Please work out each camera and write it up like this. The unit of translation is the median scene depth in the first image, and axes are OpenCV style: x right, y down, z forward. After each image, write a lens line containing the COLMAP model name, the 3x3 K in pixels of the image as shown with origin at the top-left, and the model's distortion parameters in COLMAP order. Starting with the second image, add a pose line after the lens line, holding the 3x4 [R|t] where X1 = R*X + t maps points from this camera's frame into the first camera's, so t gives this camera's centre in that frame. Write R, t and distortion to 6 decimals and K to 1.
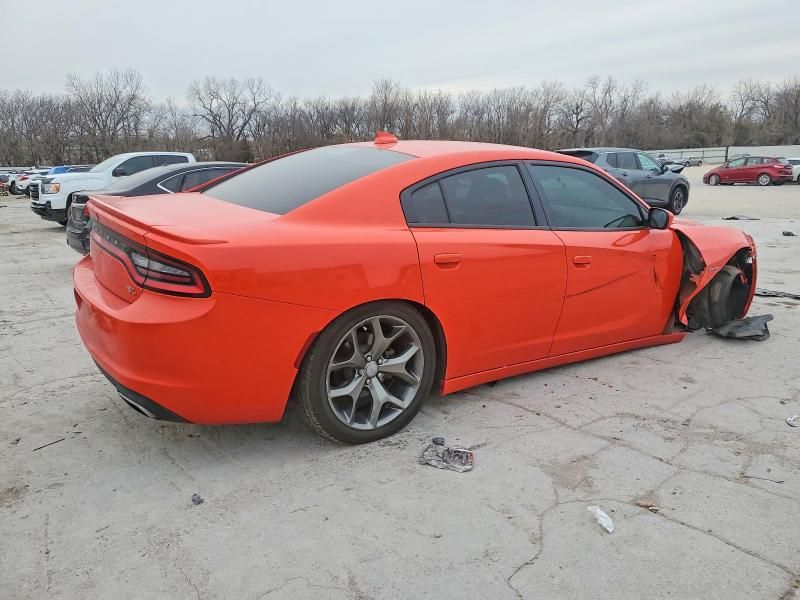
lens RADIAL K [[625.0, 0, 401.1], [0, 625.0, 302.4], [0, 0, 1]] dist [0.031184, -0.013954]
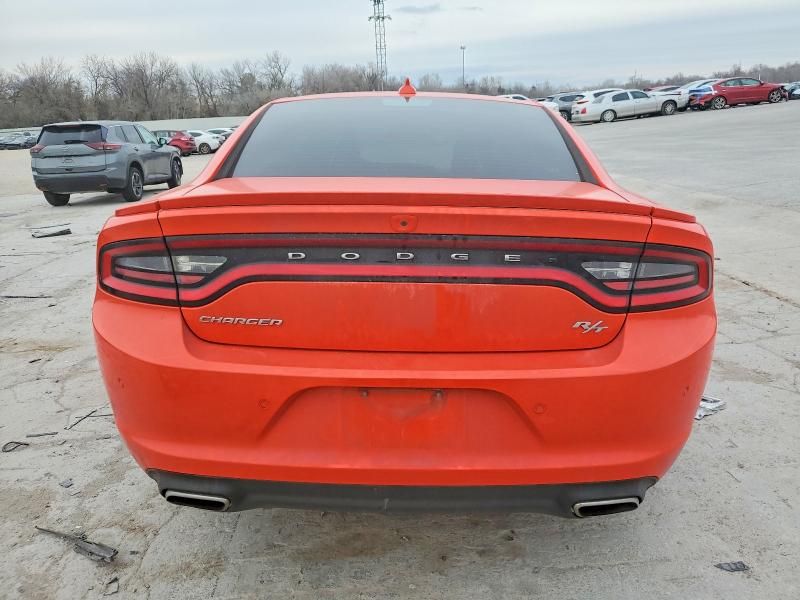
lens RADIAL K [[625.0, 0, 400.9], [0, 625.0, 297.1], [0, 0, 1]] dist [0.031184, -0.013954]
pose [[0.578185, -0.241970, 0.779200, -0.092785], [0.222383, 0.965590, 0.134837, -0.015568], [-0.785015, 0.095320, 0.612099, 0.072855]]
